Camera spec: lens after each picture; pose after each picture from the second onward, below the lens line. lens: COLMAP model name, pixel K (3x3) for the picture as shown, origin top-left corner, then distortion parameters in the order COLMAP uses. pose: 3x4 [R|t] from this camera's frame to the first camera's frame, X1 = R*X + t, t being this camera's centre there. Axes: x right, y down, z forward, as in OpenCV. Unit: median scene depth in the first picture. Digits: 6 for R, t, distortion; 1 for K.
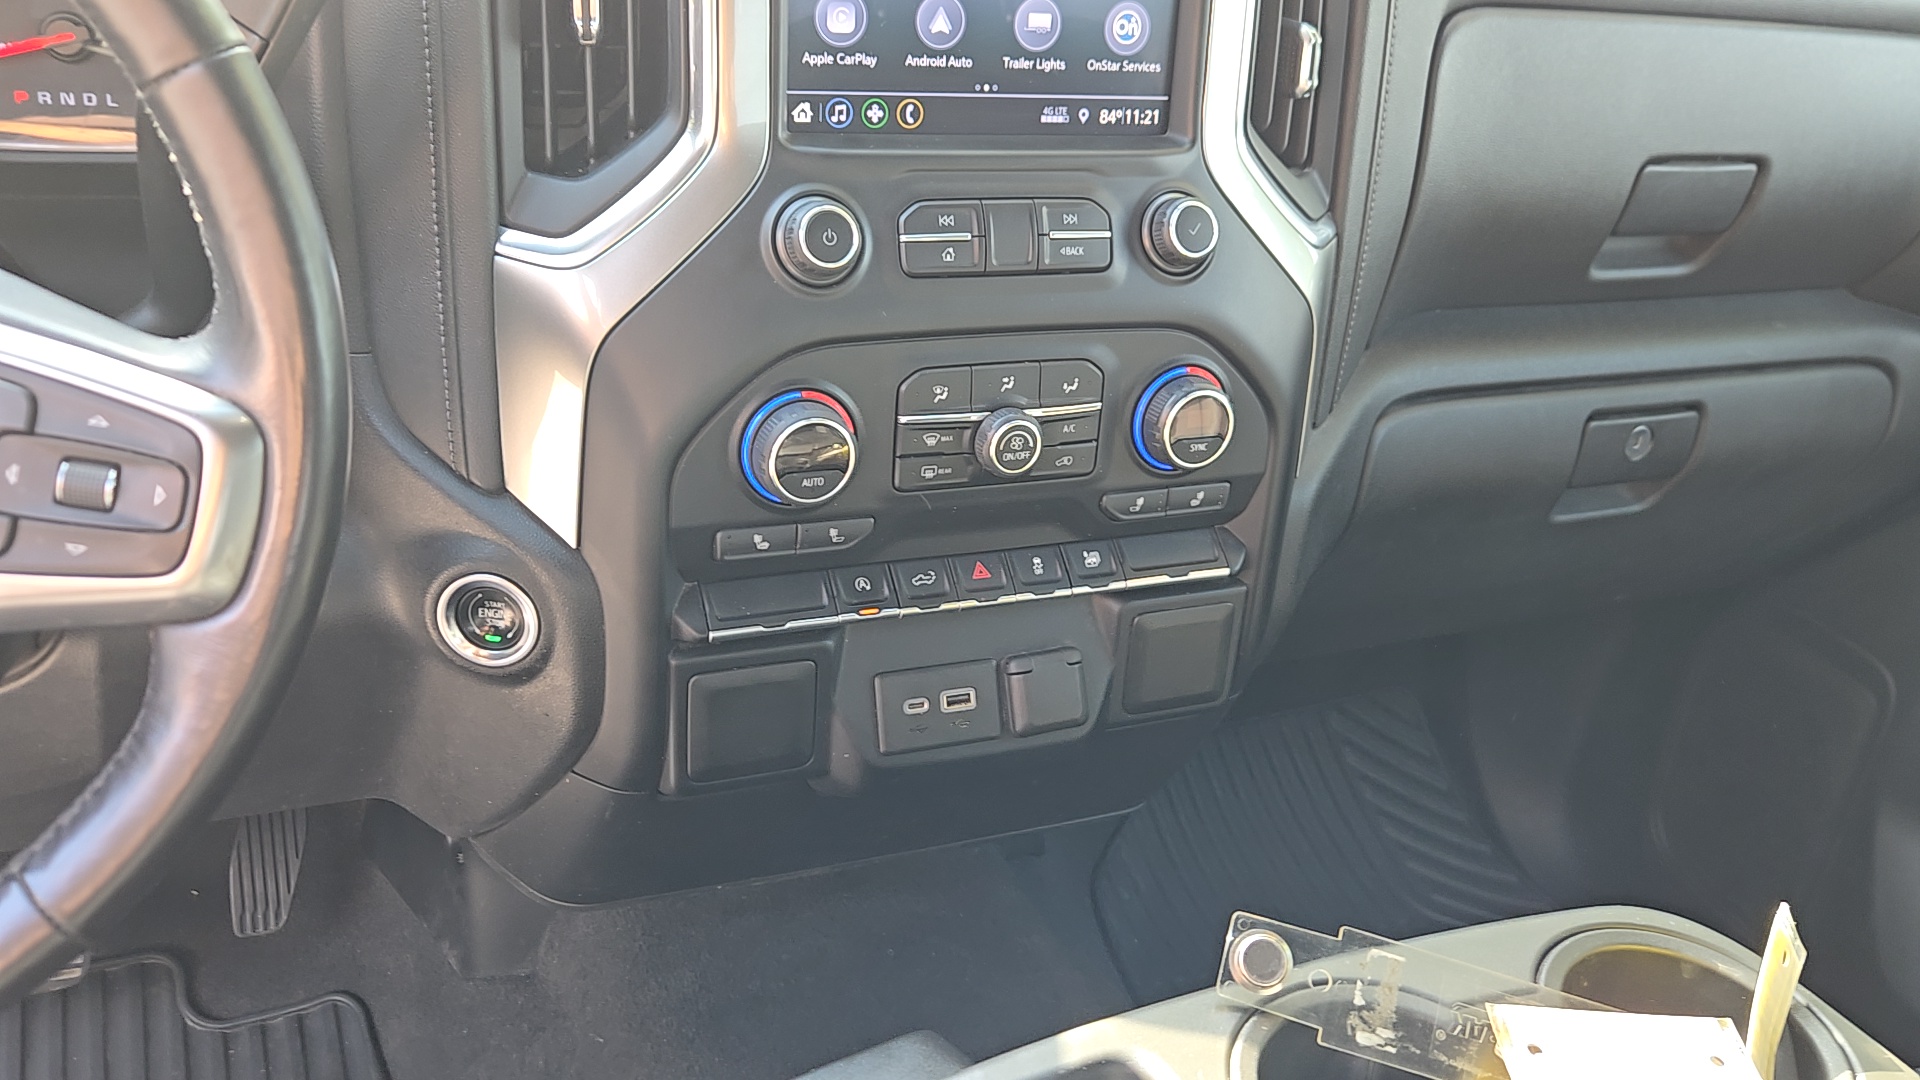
lens RADIAL K [[1599.7, 0, 954.3], [0, 1599.7, 534.9], [0, 0, 1]] dist [0.001503, 0.000789]
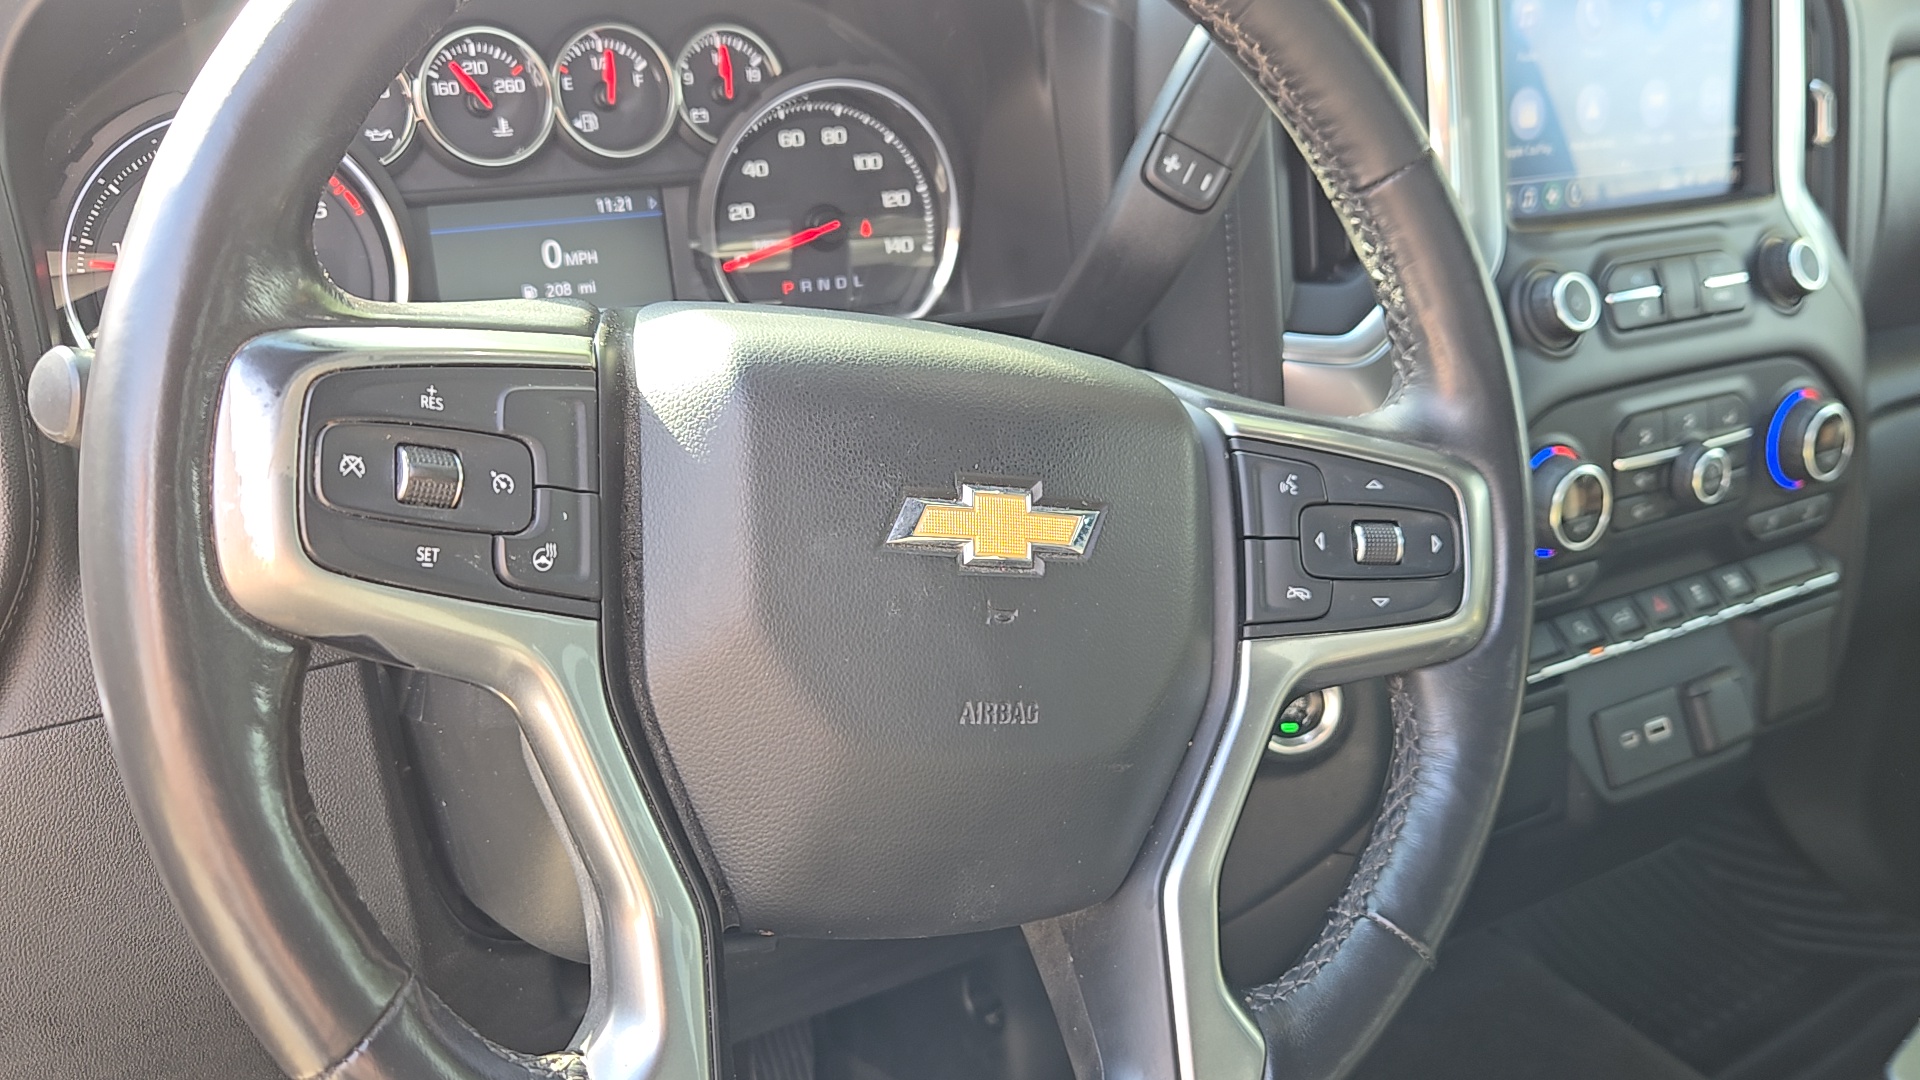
lens RADIAL K [[1623.0, 0, 952.0], [0, 1623.0, 532.6], [0, 0, 1]] dist [-0.006344, 0.001377]
pose [[0.985196, -0.151281, 0.080643, -0.553007], [0.159963, 0.980393, -0.115068, 0.026103], [-0.061654, 0.126264, 0.990079, -0.051929]]
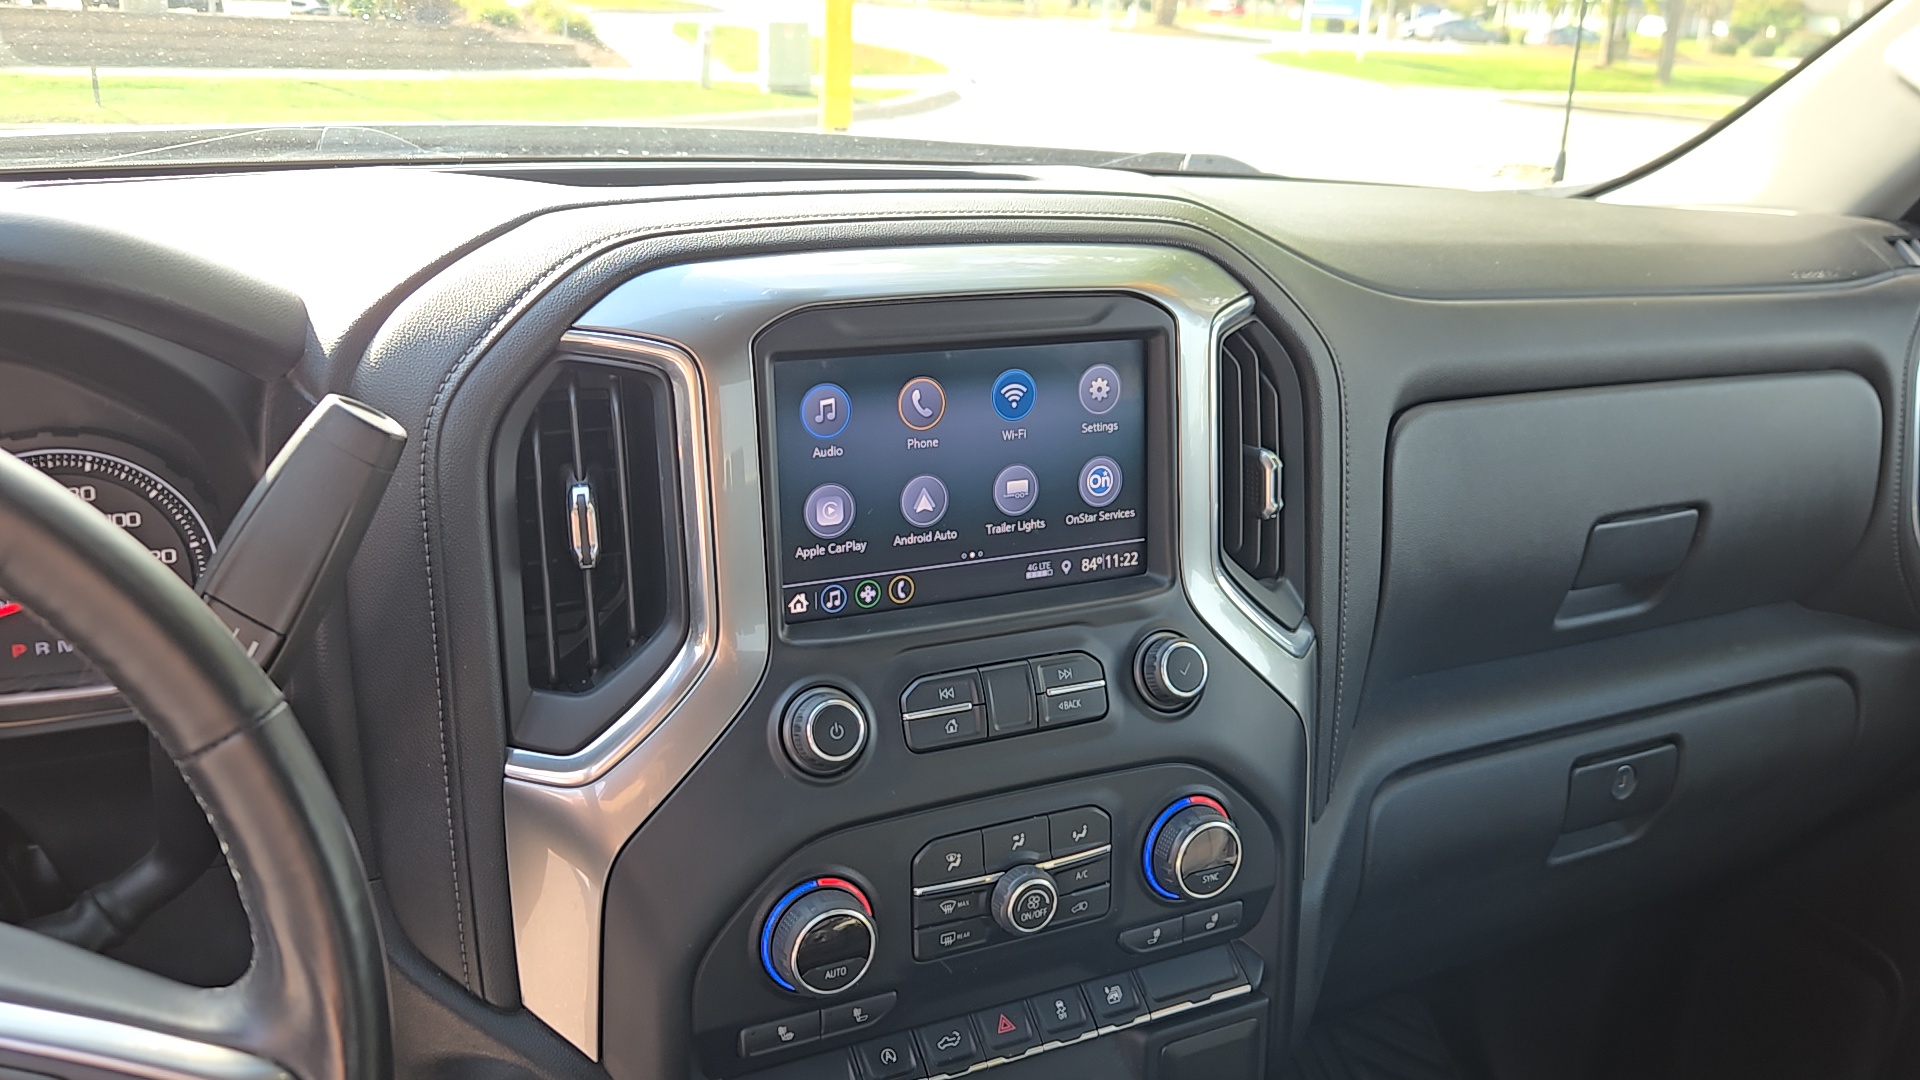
lens RADIAL K [[1601.4, 0, 956.0], [0, 1601.4, 534.0], [0, 0, 1]] dist [0.007307, -0.004190]
pose [[0.995831, -0.081857, 0.040256, -0.029840], [0.086983, 0.985044, -0.148738, -0.136095], [-0.027479, 0.151619, 0.988057, -0.020735]]
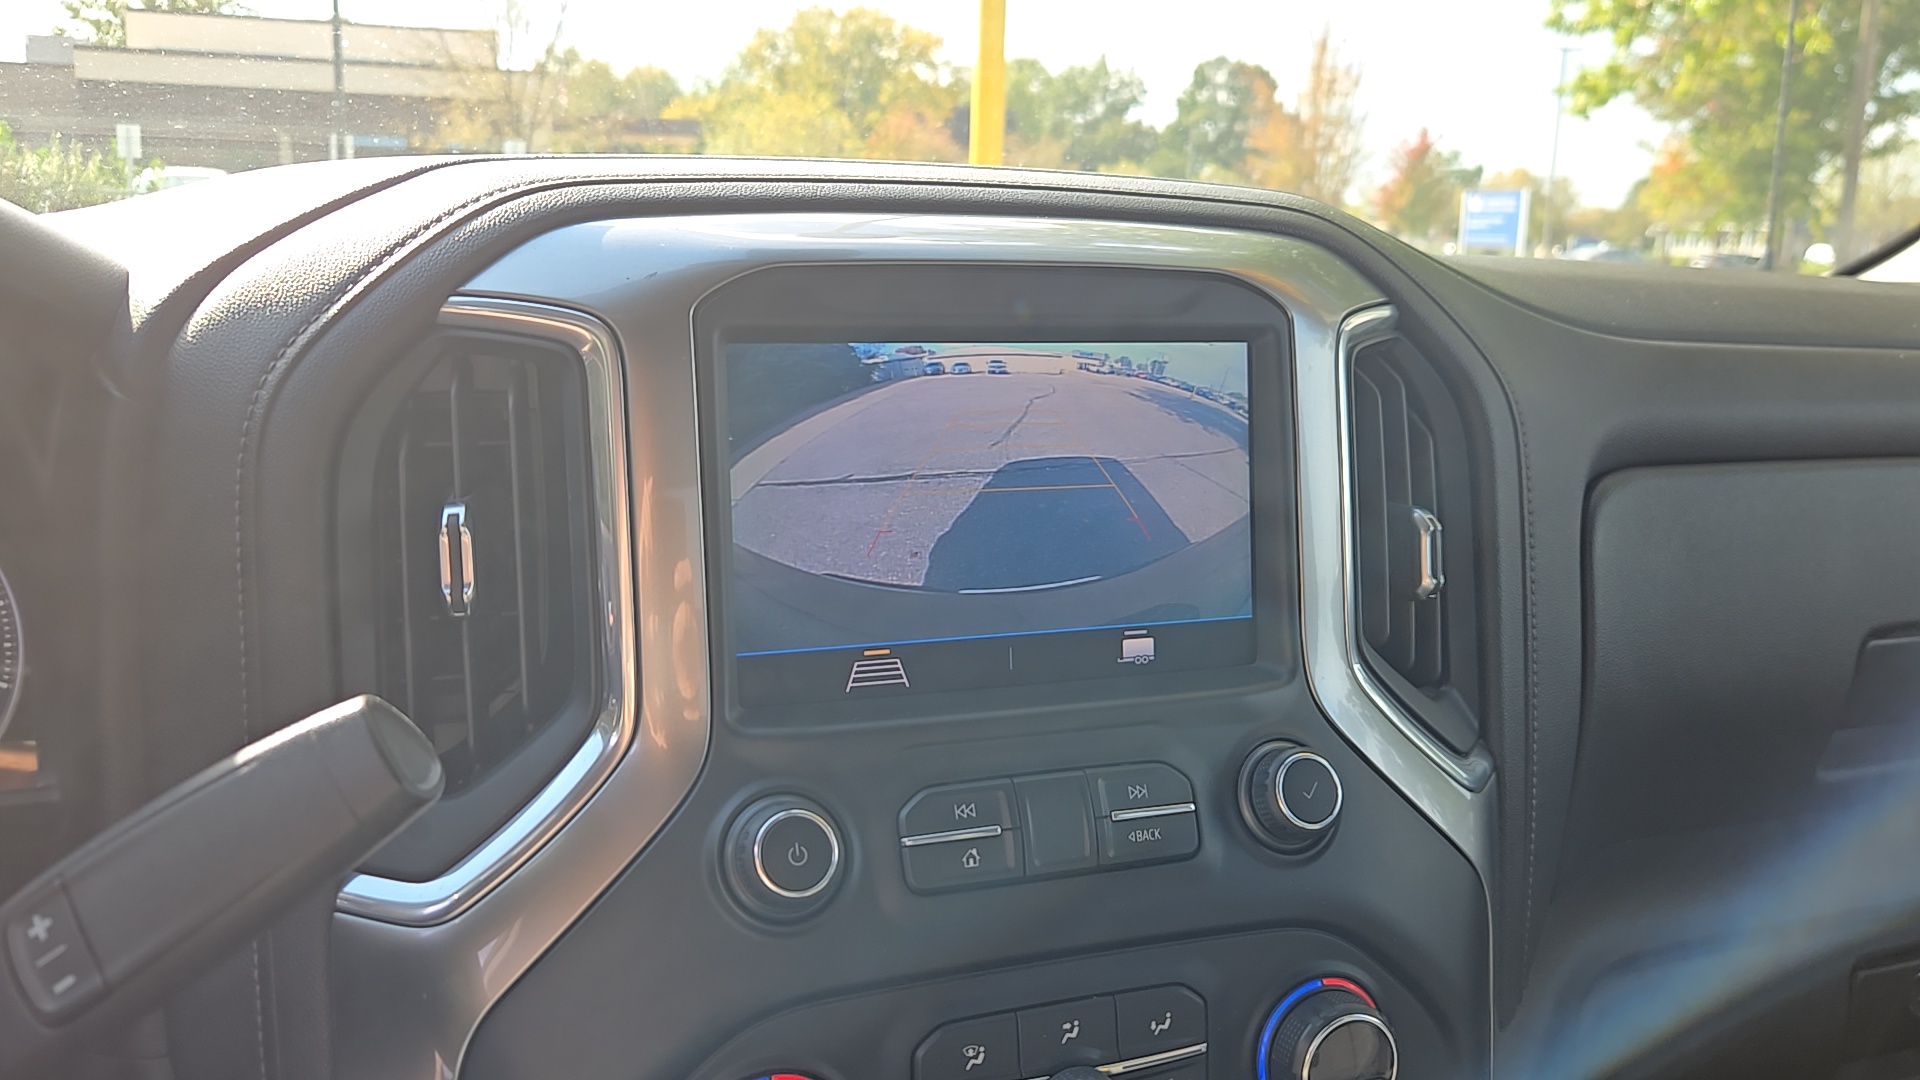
lens RADIAL K [[1605.6, 0, 954.9], [0, 1605.6, 538.9], [0, 0, 1]] dist [0.005320, -0.006448]
pose [[0.996082, -0.076750, -0.043927, 0.029863], [0.060802, 0.955091, -0.290008, -0.097991], [0.064212, 0.286201, 0.956016, 0.256973]]
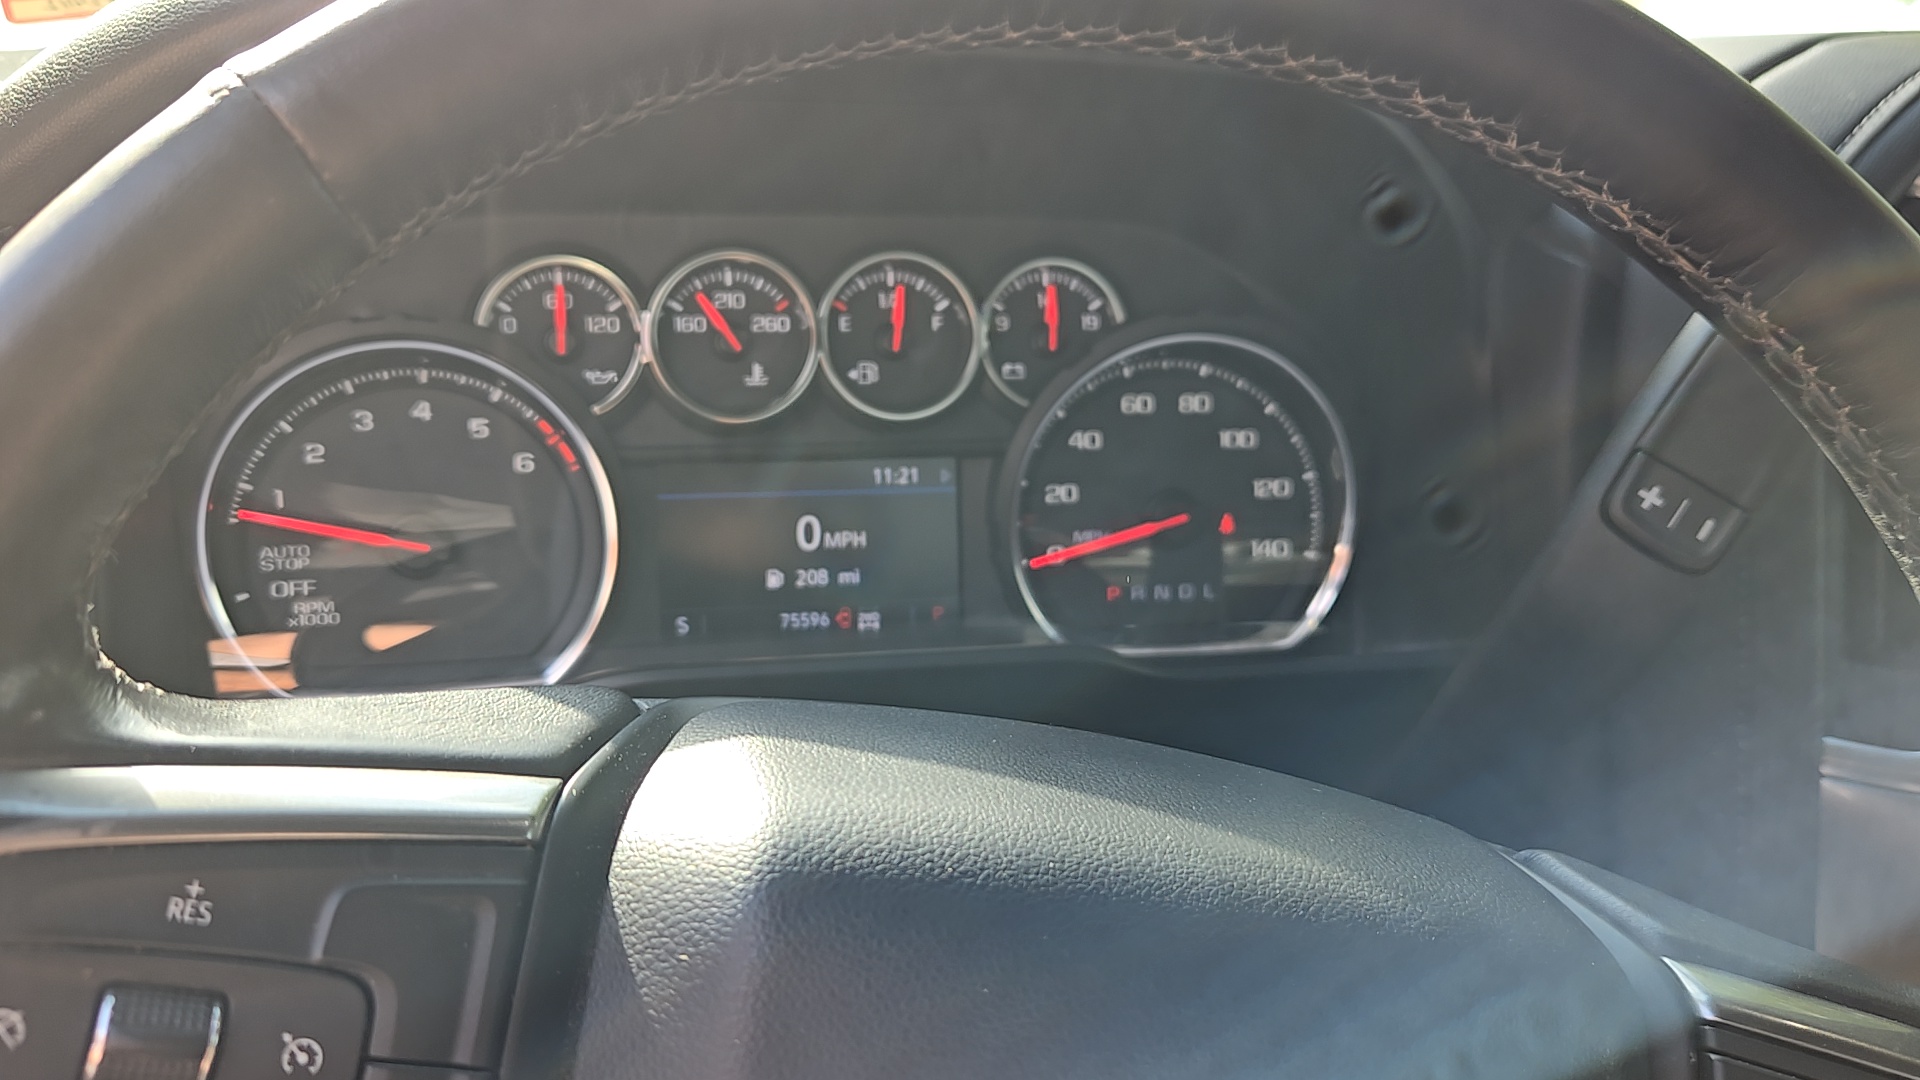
lens RADIAL K [[1647.8, 0, 963.3], [0, 1647.8, 531.3], [0, 0, 1]] dist [-0.012361, -0.016246]
pose [[0.980970, -0.054490, -0.186358, -0.471414], [0.004454, 0.965876, -0.258968, -0.083237], [0.194109, 0.253209, 0.947738, 0.174662]]
